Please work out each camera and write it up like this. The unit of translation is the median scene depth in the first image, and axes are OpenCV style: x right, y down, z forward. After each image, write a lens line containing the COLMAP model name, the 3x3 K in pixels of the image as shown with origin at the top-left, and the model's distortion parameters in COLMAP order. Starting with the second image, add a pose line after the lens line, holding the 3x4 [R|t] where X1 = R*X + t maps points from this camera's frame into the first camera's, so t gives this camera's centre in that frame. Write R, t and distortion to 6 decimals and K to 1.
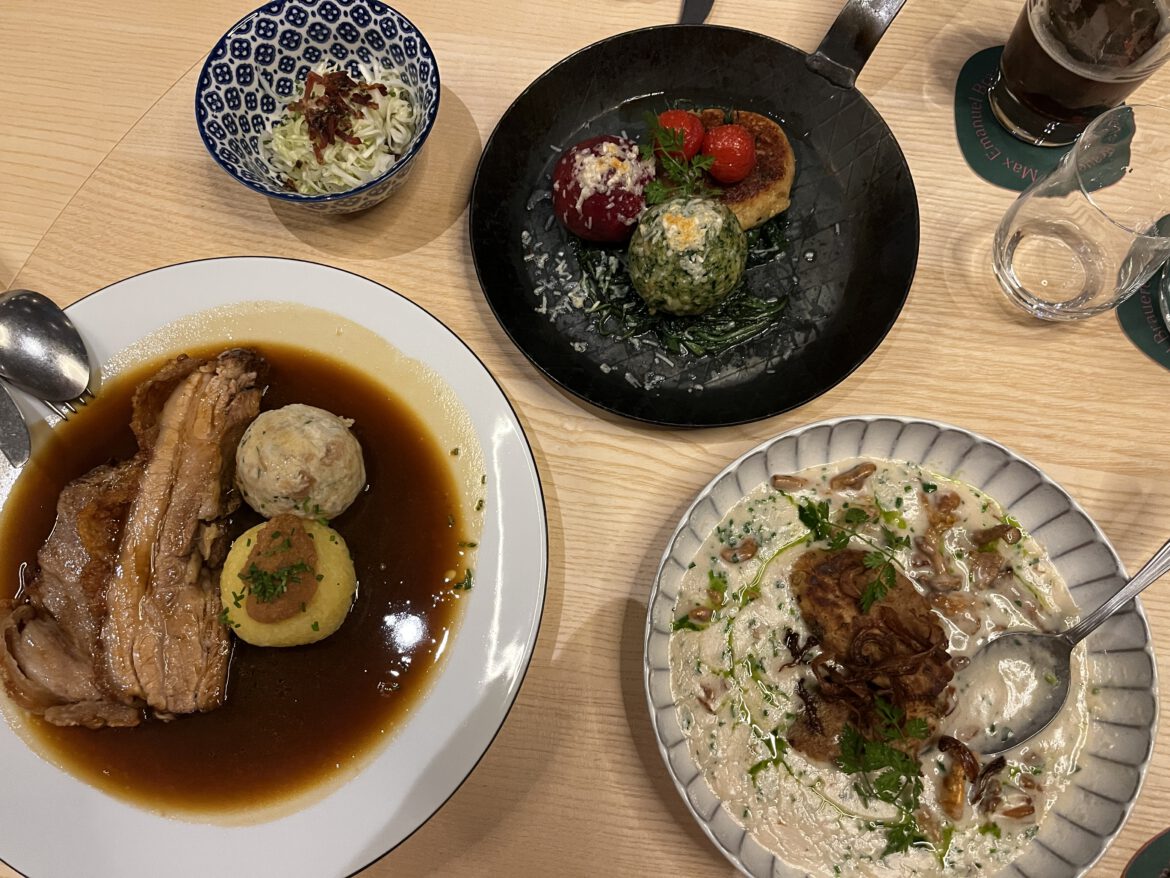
lens RADIAL K [[887.2, 0, 585.0], [0, 887.2, 439.0], [0, 0, 1]] dist [0.066919, -0.081190]
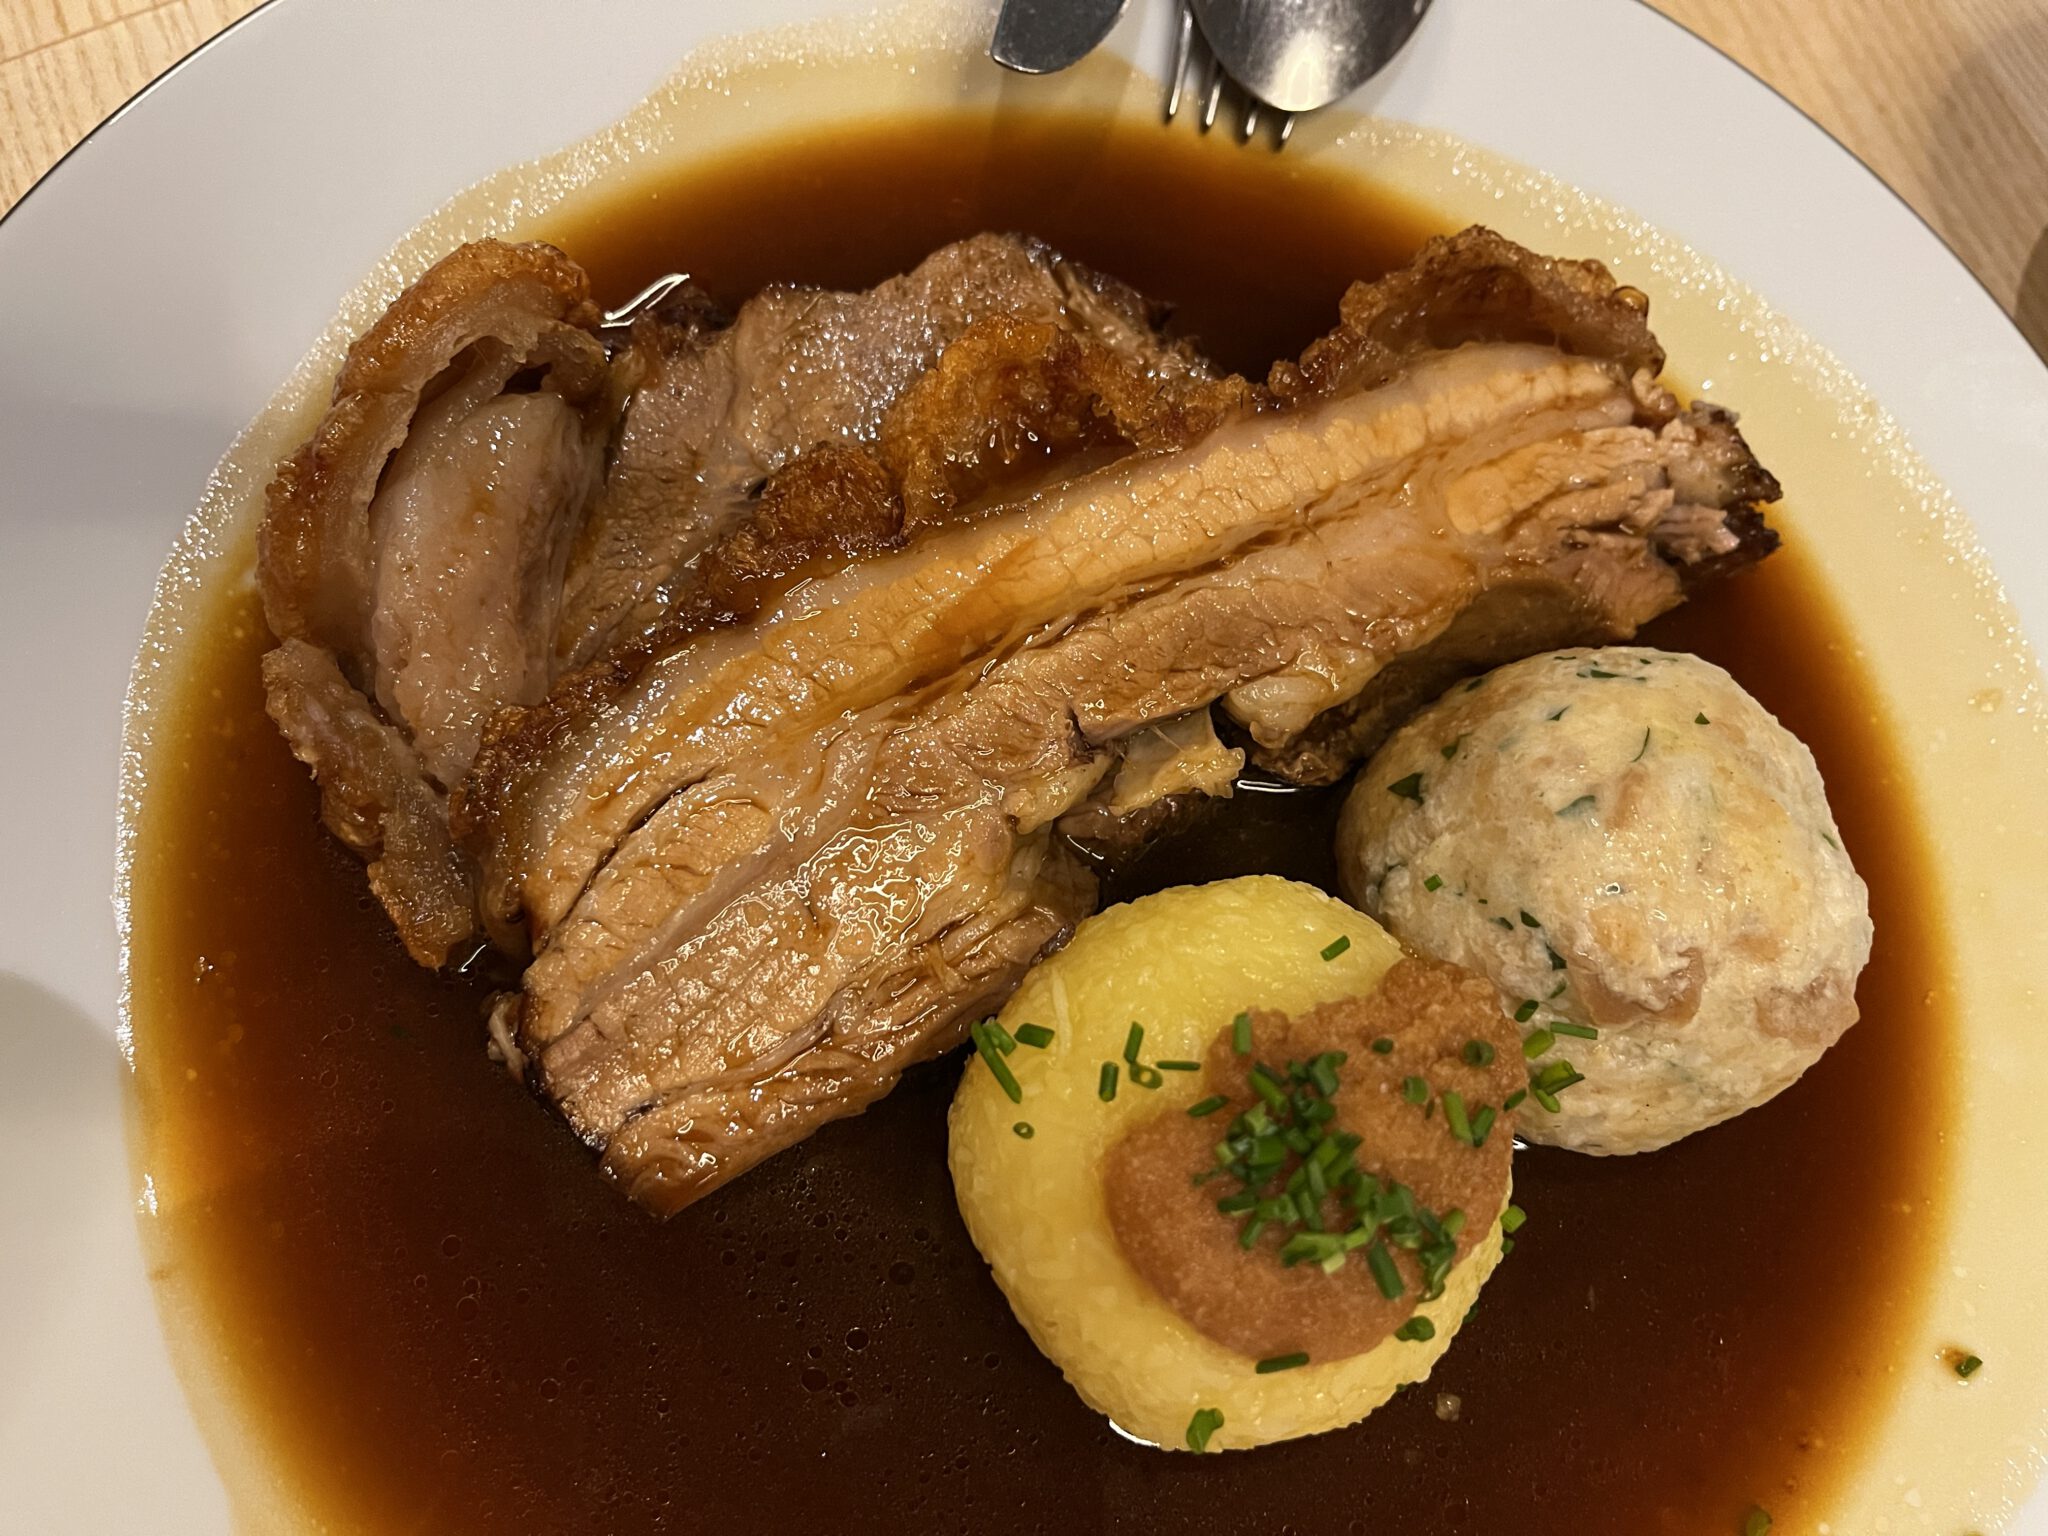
lens RADIAL K [[1553.1, 0, 1024.0], [0, 1553.1, 768.0], [0, 0, 1]] dist [0.066919, -0.081190]
pose [[0.548914, 0.819564, -0.164343, -0.383008], [-0.832685, 0.553315, -0.021879, 0.160977], [0.073002, 0.148855, 0.986161, 0.582246]]
